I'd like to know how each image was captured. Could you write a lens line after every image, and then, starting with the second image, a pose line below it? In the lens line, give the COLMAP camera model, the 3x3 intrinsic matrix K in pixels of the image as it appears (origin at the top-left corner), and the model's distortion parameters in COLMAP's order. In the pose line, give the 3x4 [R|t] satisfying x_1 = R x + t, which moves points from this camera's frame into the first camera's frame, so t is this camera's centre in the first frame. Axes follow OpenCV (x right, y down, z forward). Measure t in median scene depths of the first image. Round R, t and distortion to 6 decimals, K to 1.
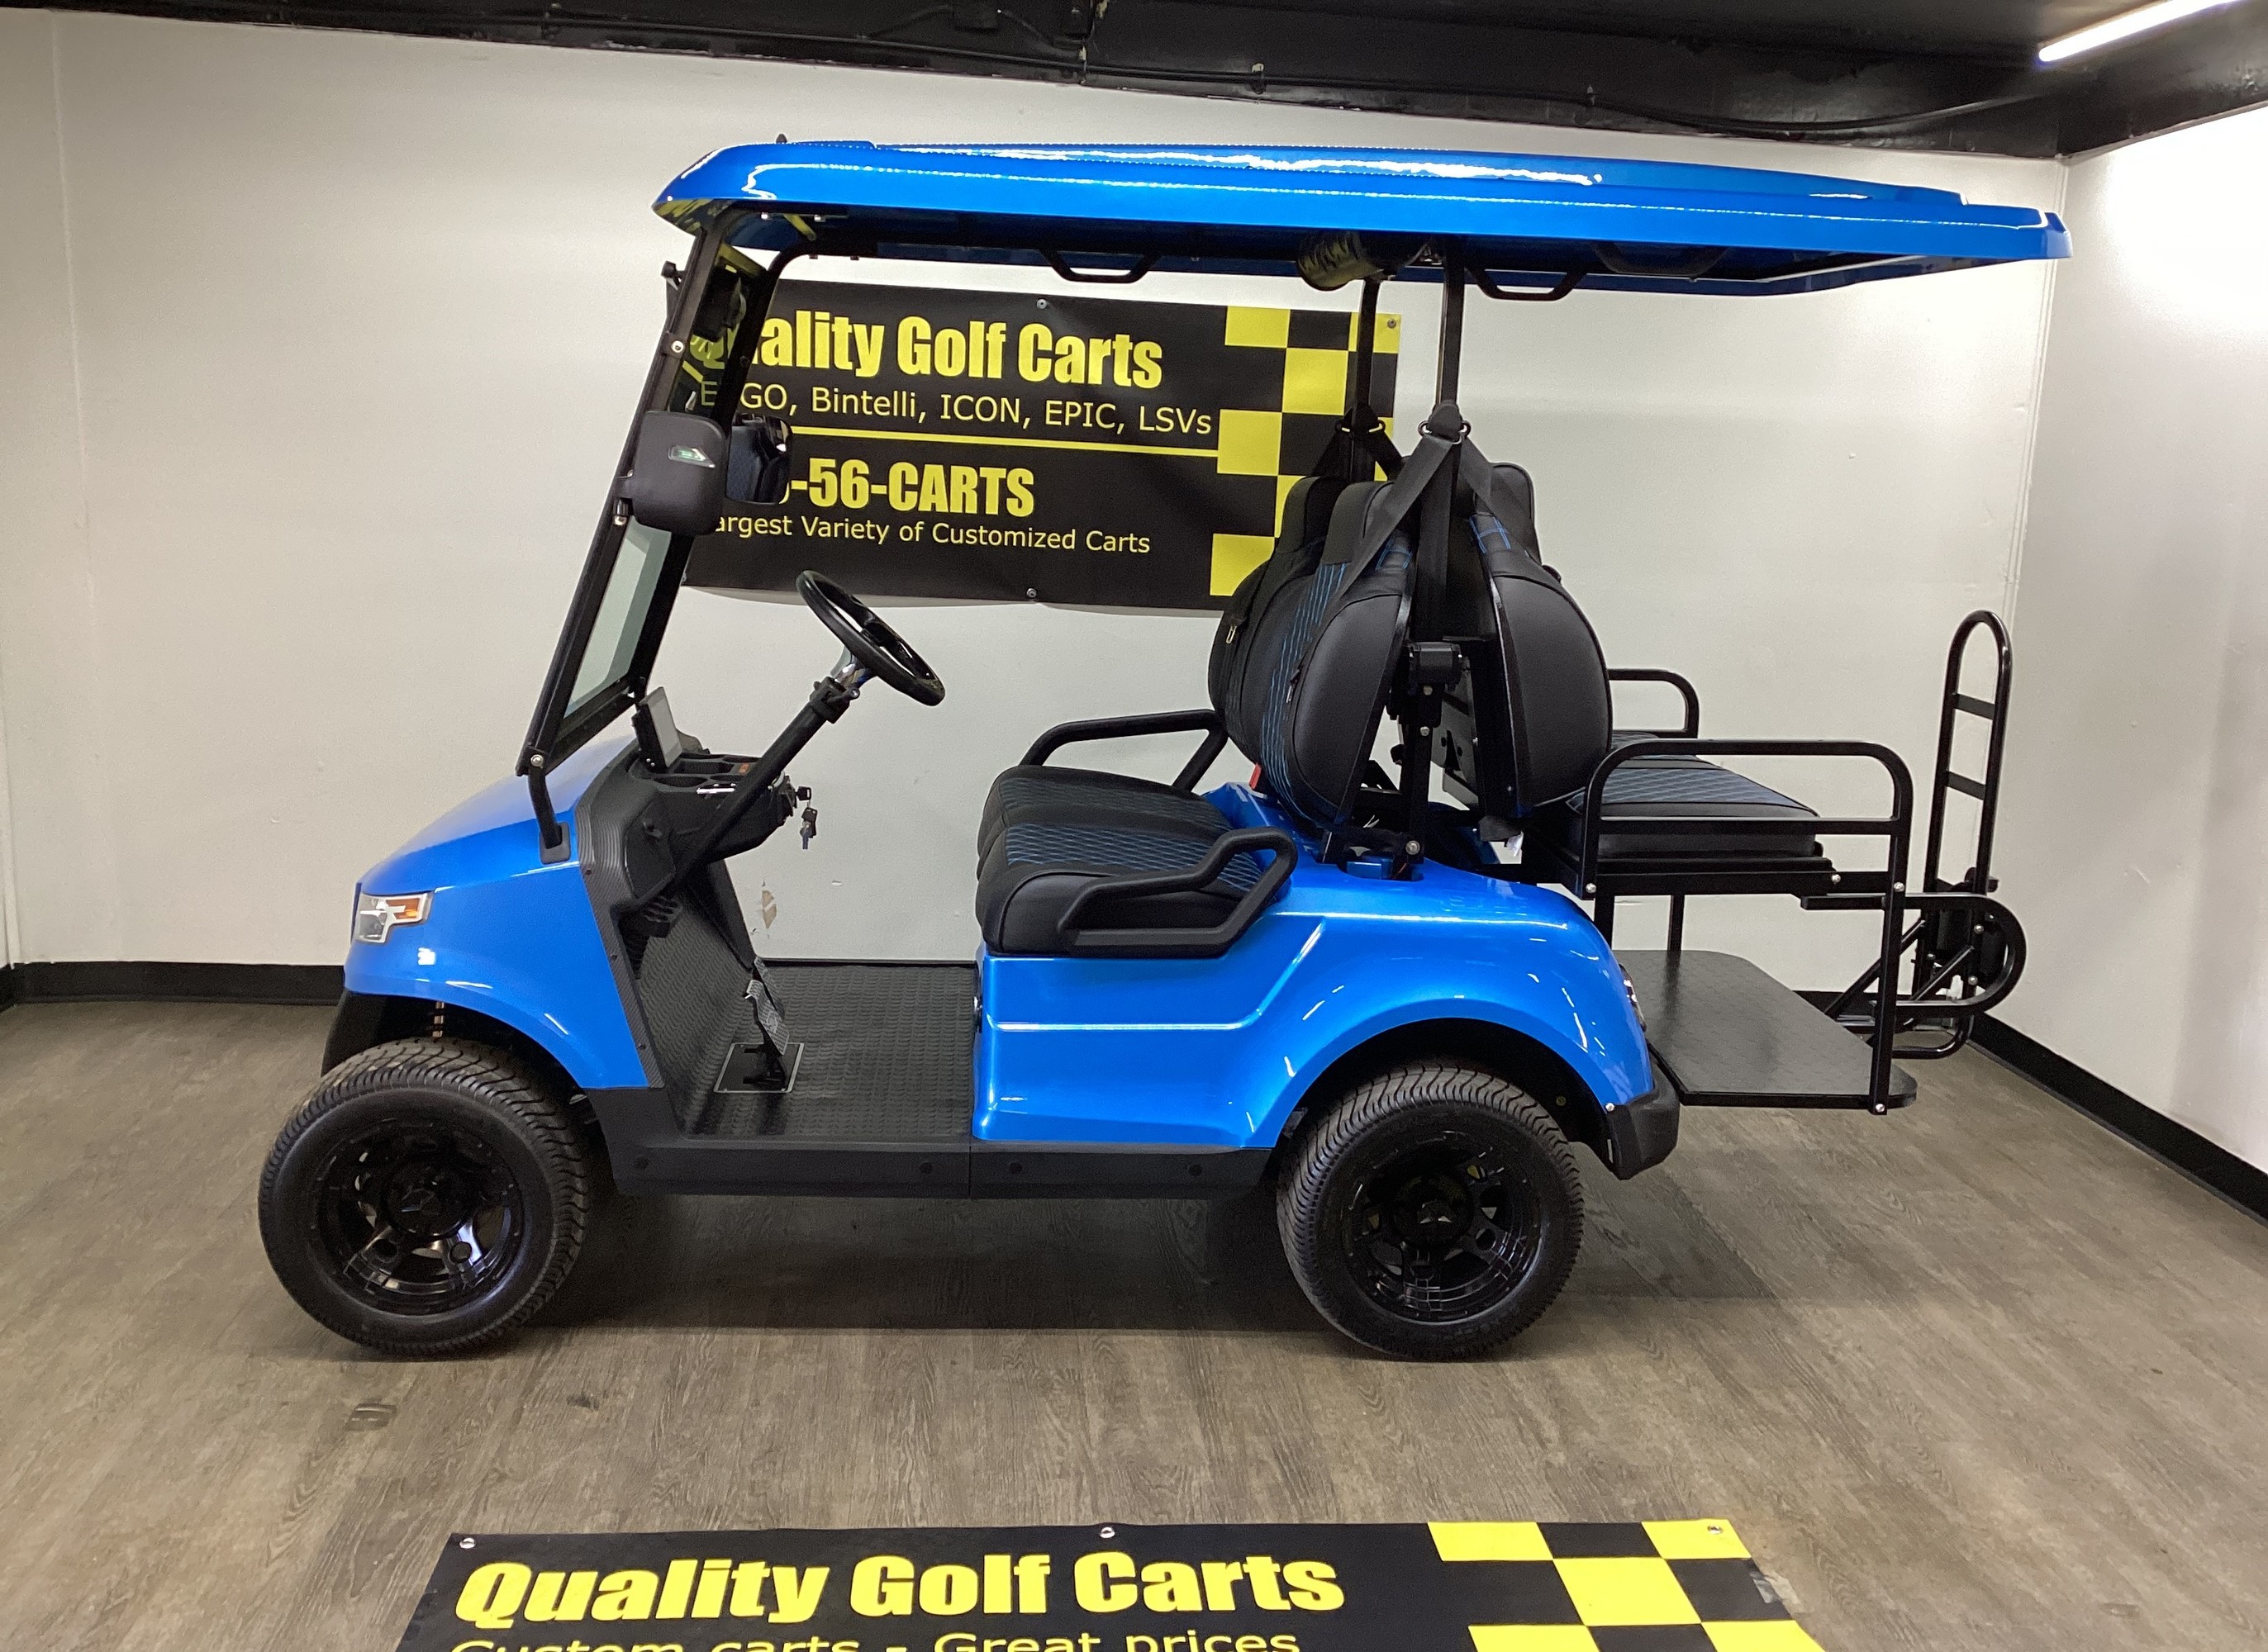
lens RADIAL K [[1988.8, 0, 1204.0], [0, 1988.8, 899.0], [0, 0, 1]] dist [0.070693, -0.111545]
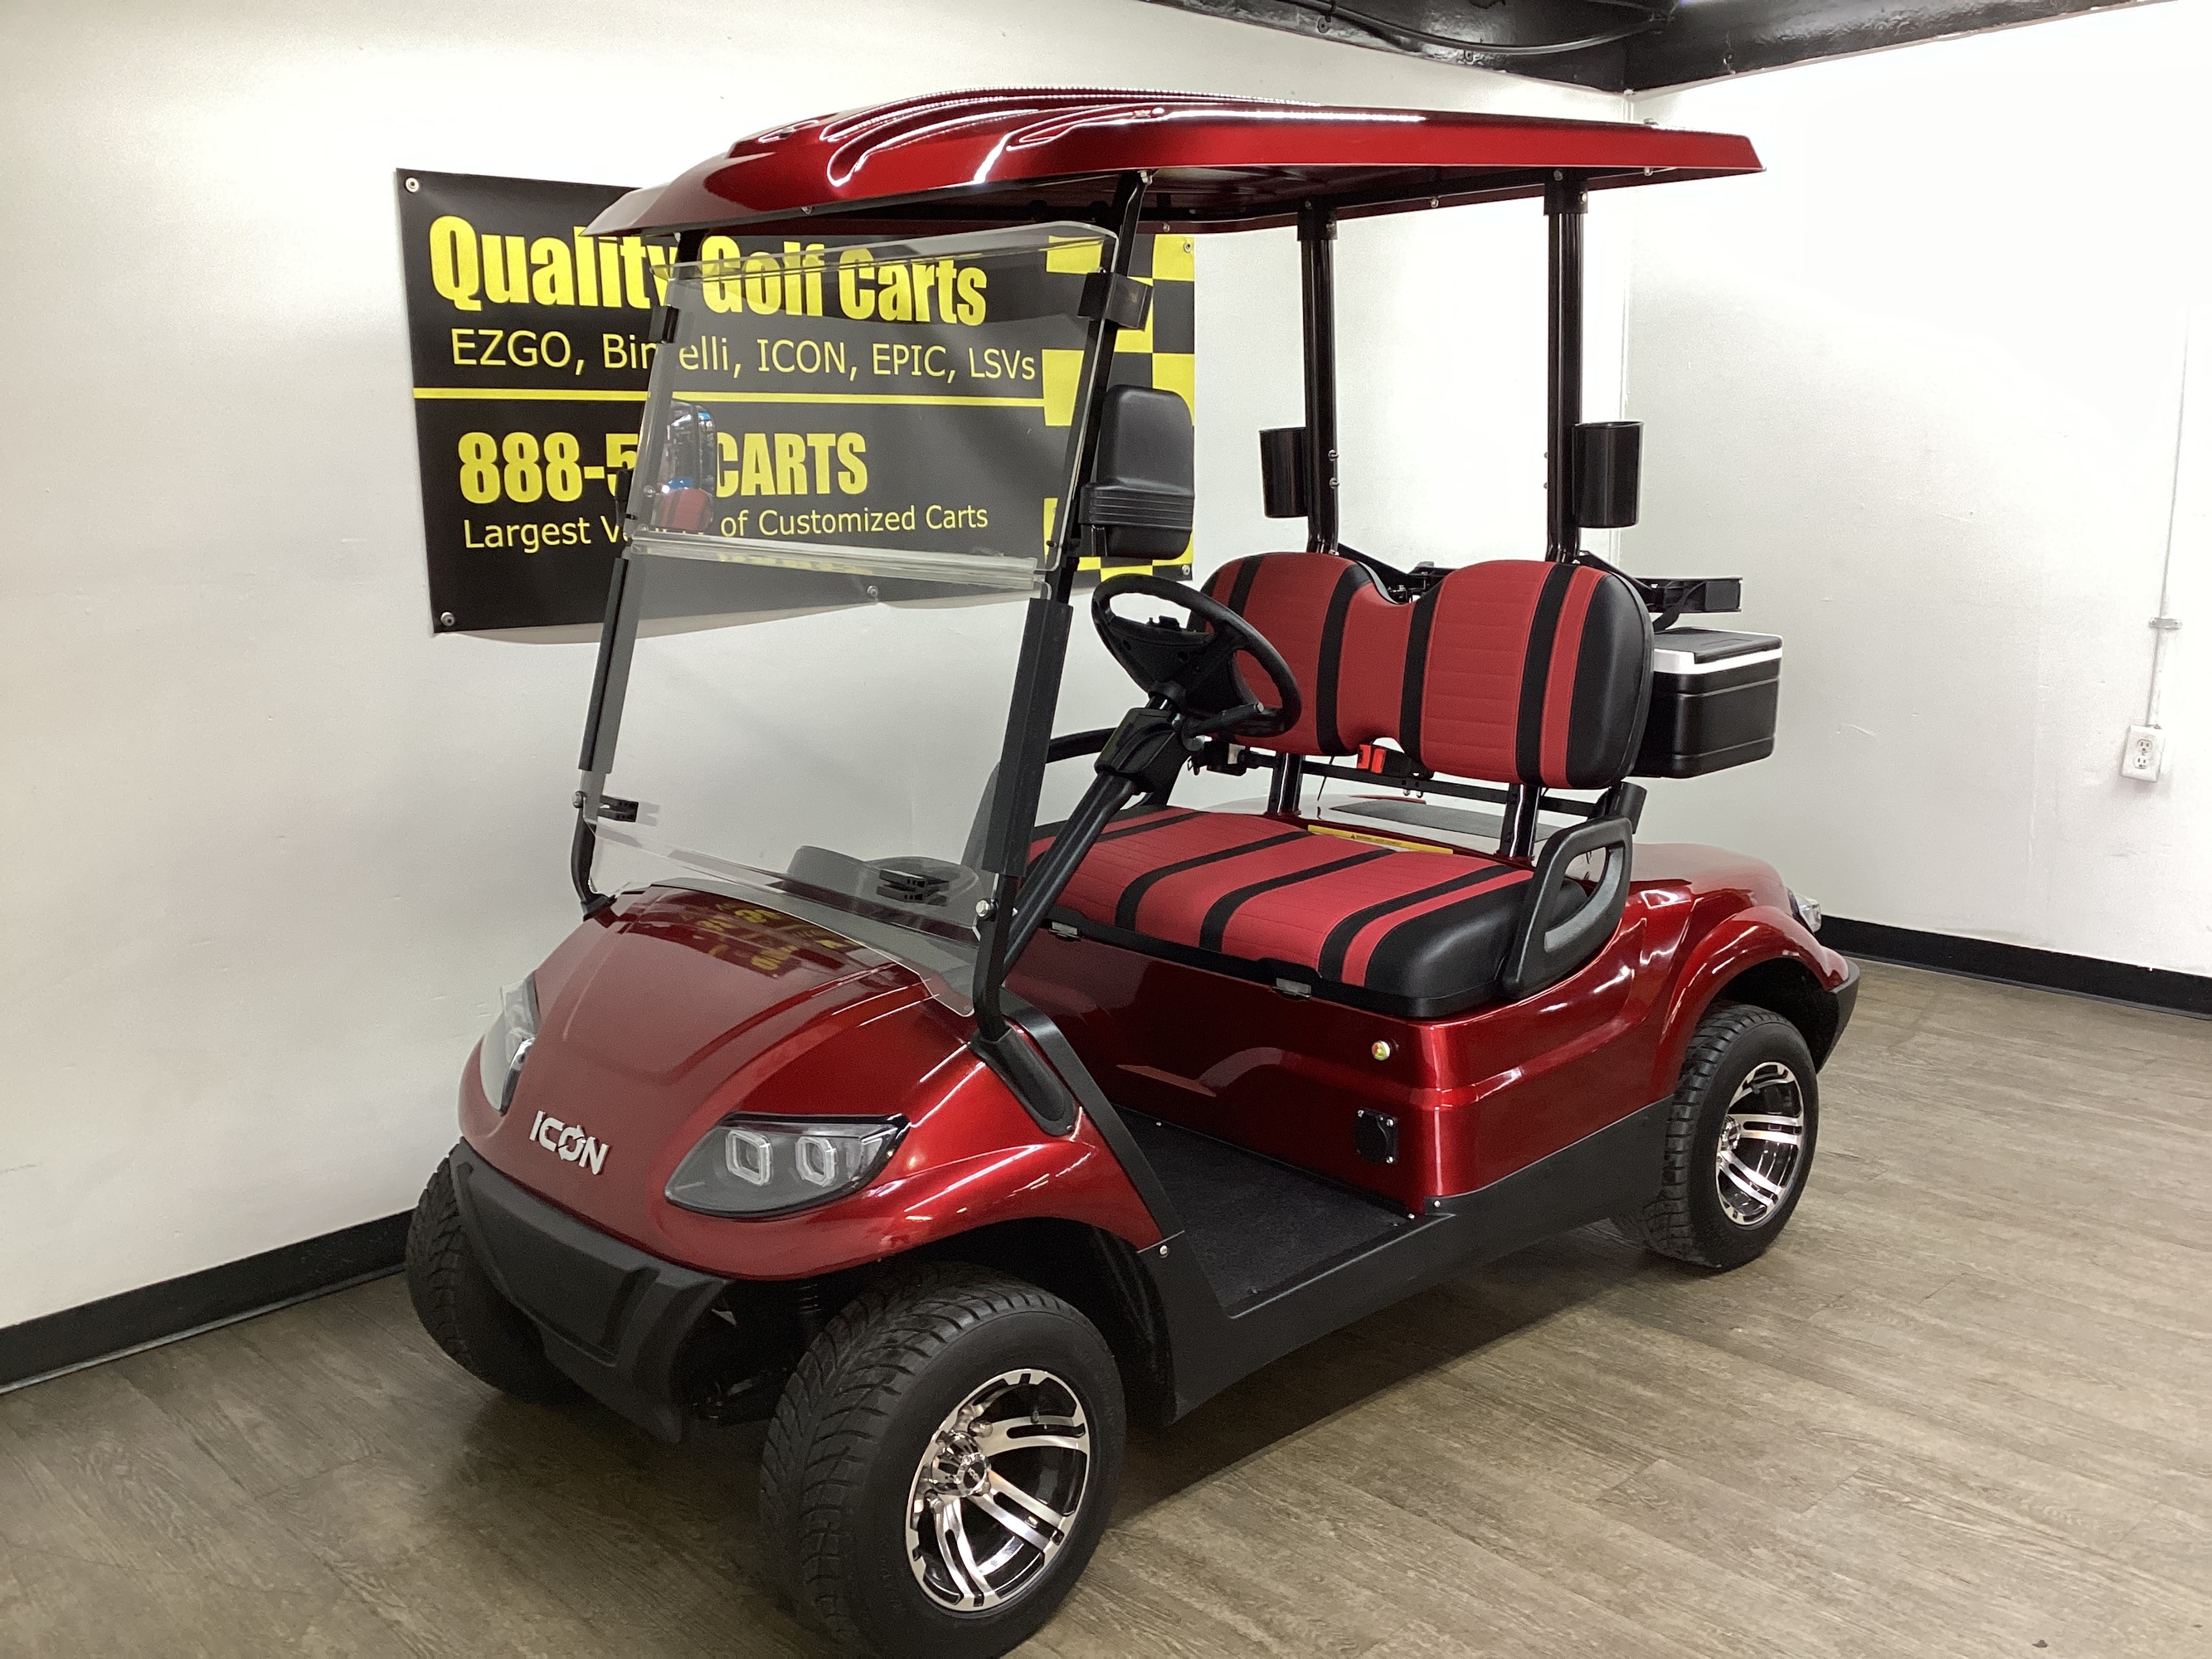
lens RADIAL K [[1930.7, 0, 1110.6], [0, 1930.7, 866.1], [0, 0, 1]] dist [0.069824, -0.120444]
pose [[0.795508, -0.185693, 0.576788, -0.482937], [0.191853, 0.980101, 0.050933, -0.069800], [-0.574769, 0.070140, 0.815304, 0.340664]]
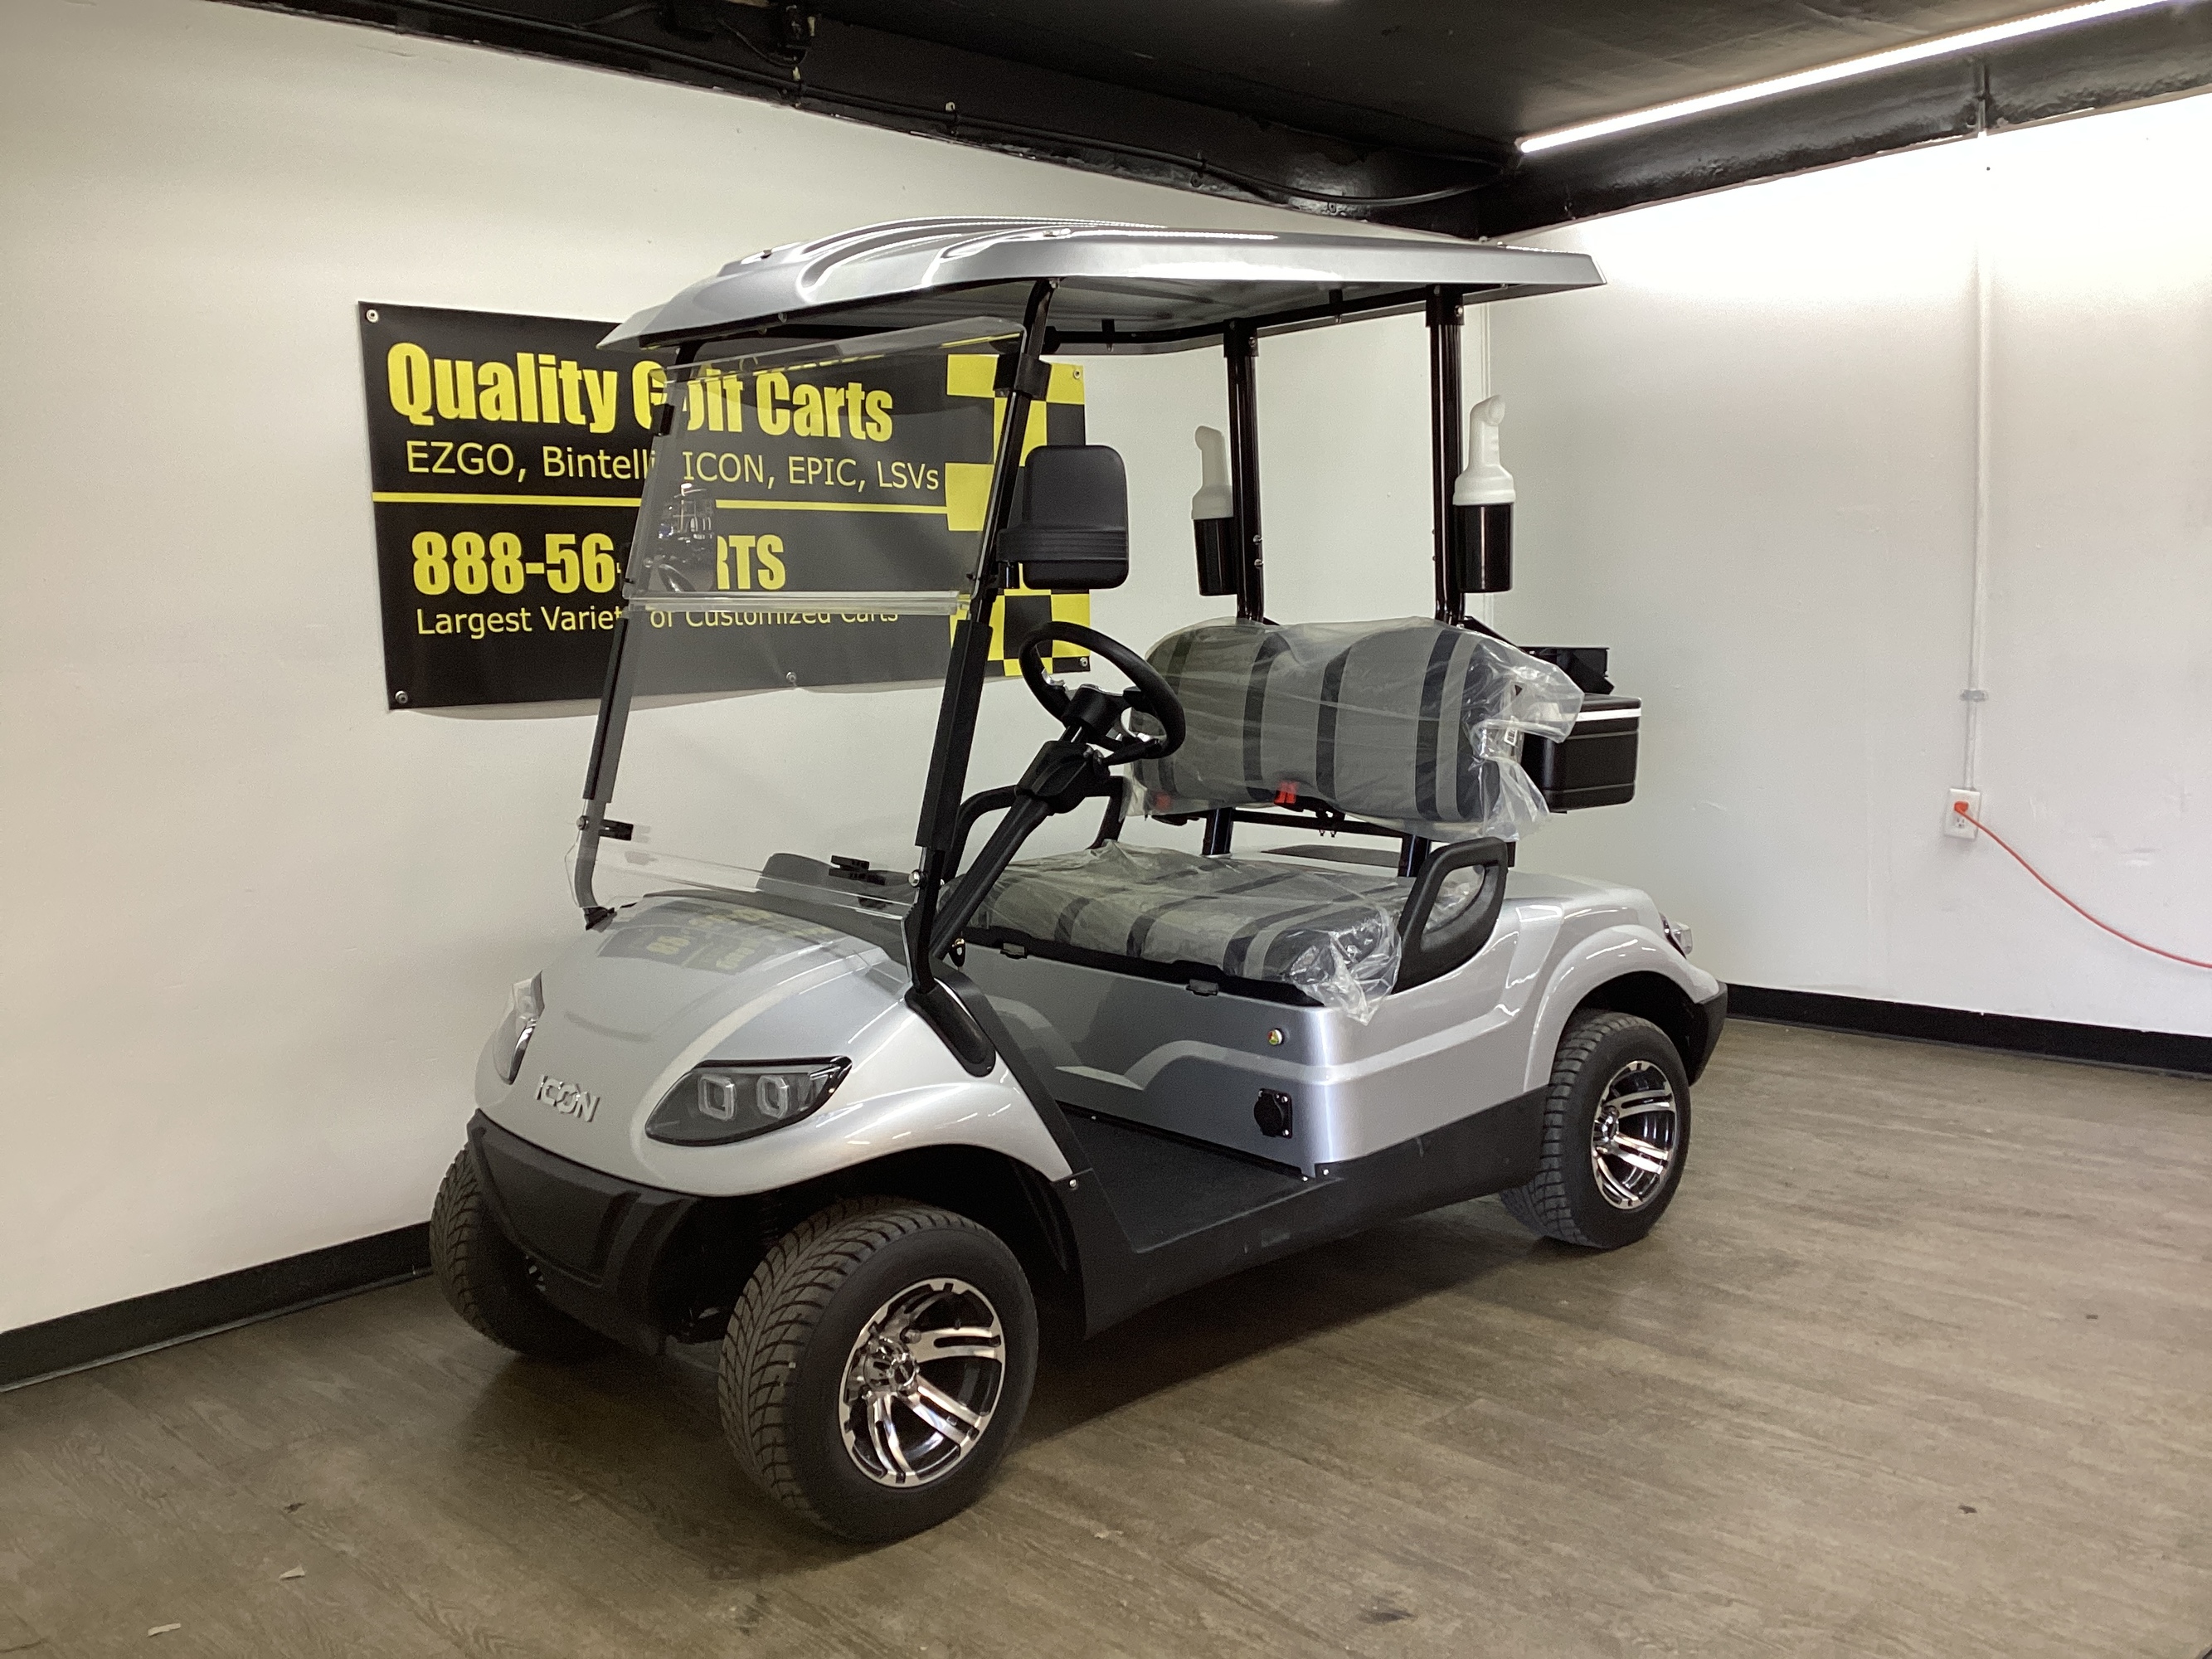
lens RADIAL K [[1930.7, 0, 1113.1], [0, 1930.7, 865.5], [0, 0, 1]] dist [0.069824, -0.120444]
pose [[0.781959, -0.154284, 0.603934, -0.509783], [0.211370, 0.977110, -0.024060, -0.023997], [-0.586398, 0.146467, 0.796671, 0.266108]]
